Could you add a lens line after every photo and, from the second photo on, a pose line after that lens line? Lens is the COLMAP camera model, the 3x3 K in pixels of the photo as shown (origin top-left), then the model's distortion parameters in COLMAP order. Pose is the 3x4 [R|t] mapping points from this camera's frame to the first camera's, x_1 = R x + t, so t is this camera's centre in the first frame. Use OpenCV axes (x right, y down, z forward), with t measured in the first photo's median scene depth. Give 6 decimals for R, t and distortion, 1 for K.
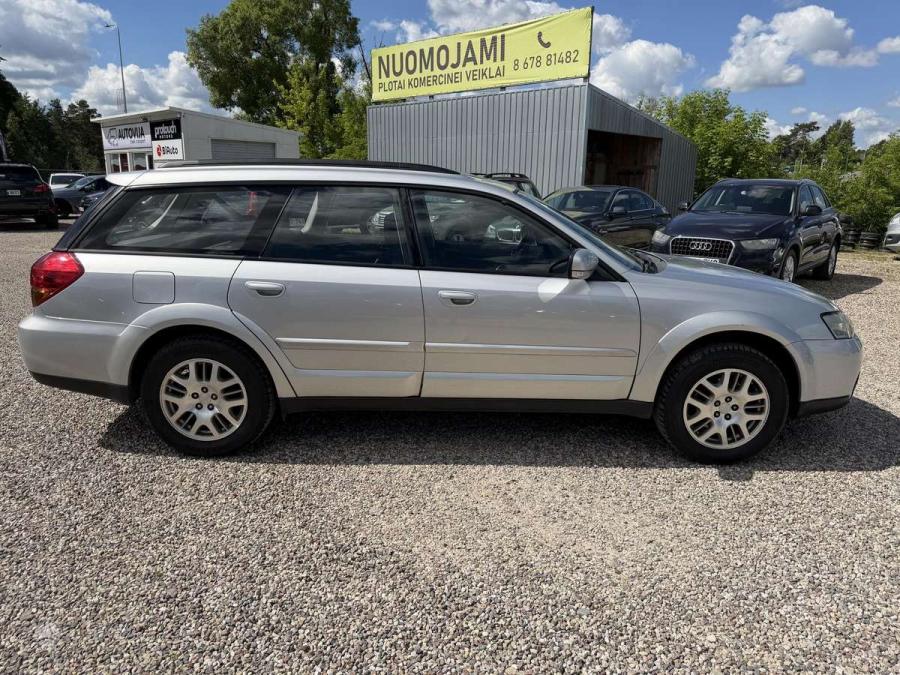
lens RADIAL K [[643.6, 0, 445.8], [0, 643.6, 332.0], [0, 0, 1]] dist [0.003606, -0.010161]
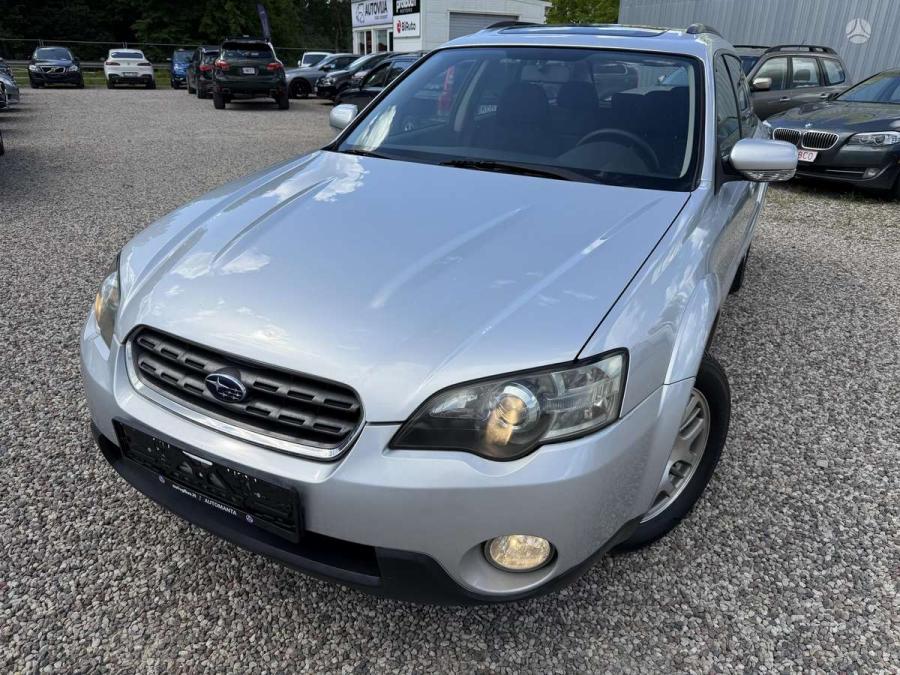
lens RADIAL K [[643.6, 0, 446.1], [0, 643.6, 333.8], [0, 0, 1]] dist [0.003606, -0.010161]
pose [[0.930768, 0.147055, -0.334732, 0.010075], [-0.089492, 0.979330, 0.181397, -0.022715], [0.354489, -0.138883, 0.924689, 0.117654]]
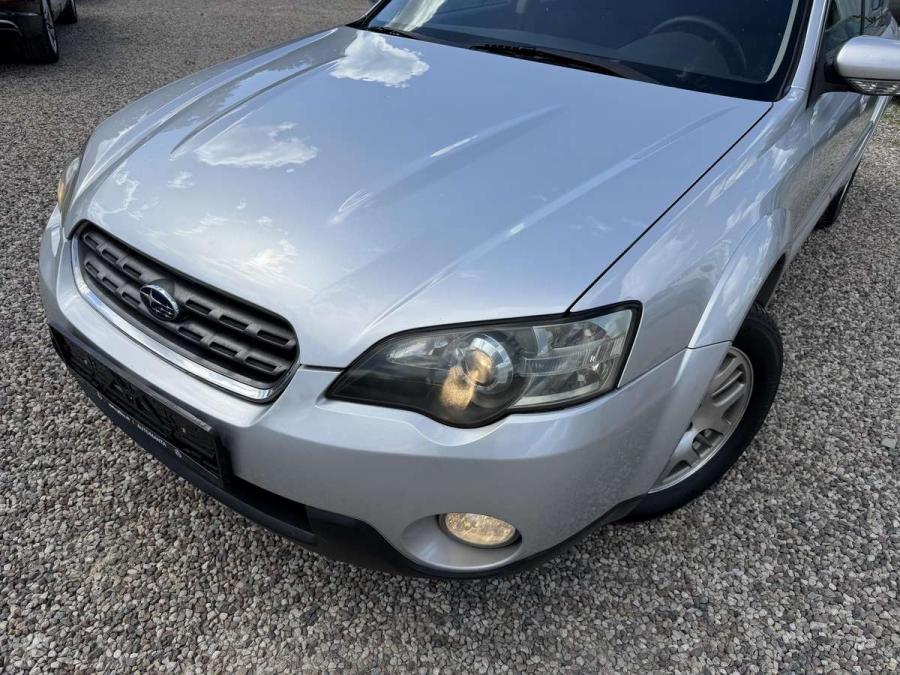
lens RADIAL K [[643.6, 0, 445.6], [0, 643.6, 337.0], [0, 0, 1]] dist [0.003606, -0.010161]
pose [[0.870181, 0.285830, -0.401356, 0.013911], [-0.147884, 0.928500, 0.340615, -0.023732], [0.470017, -0.237043, 0.850232, 0.135181]]
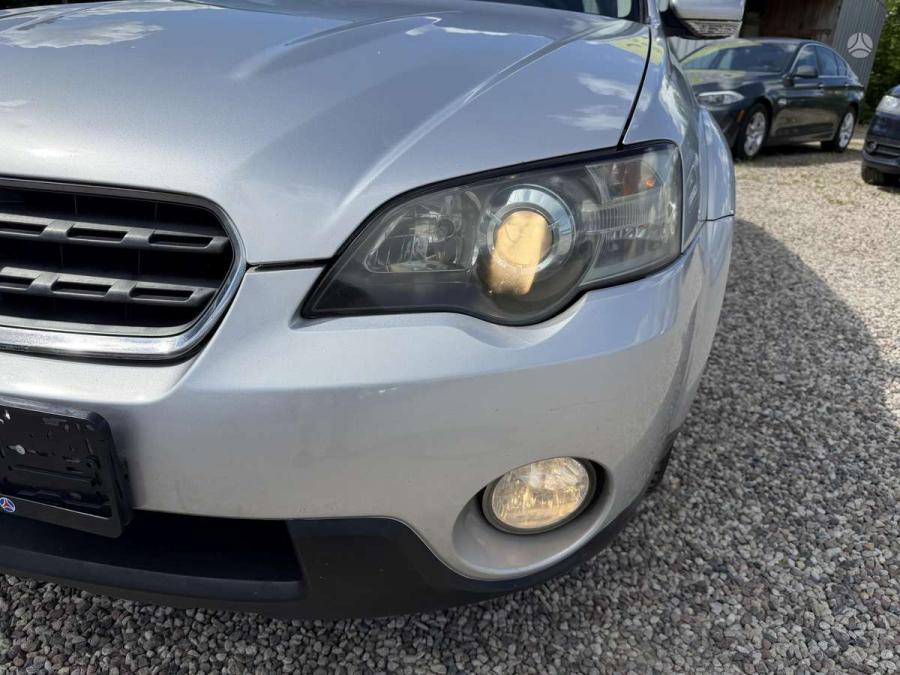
lens RADIAL K [[643.6, 0, 451.5], [0, 643.6, 339.1], [0, 0, 1]] dist [0.003606, -0.010161]
pose [[0.990902, 0.075794, -0.111213, -0.003490], [-0.056318, 0.984031, 0.168851, -0.002682], [0.122235, -0.161051, 0.979347, 0.145481]]
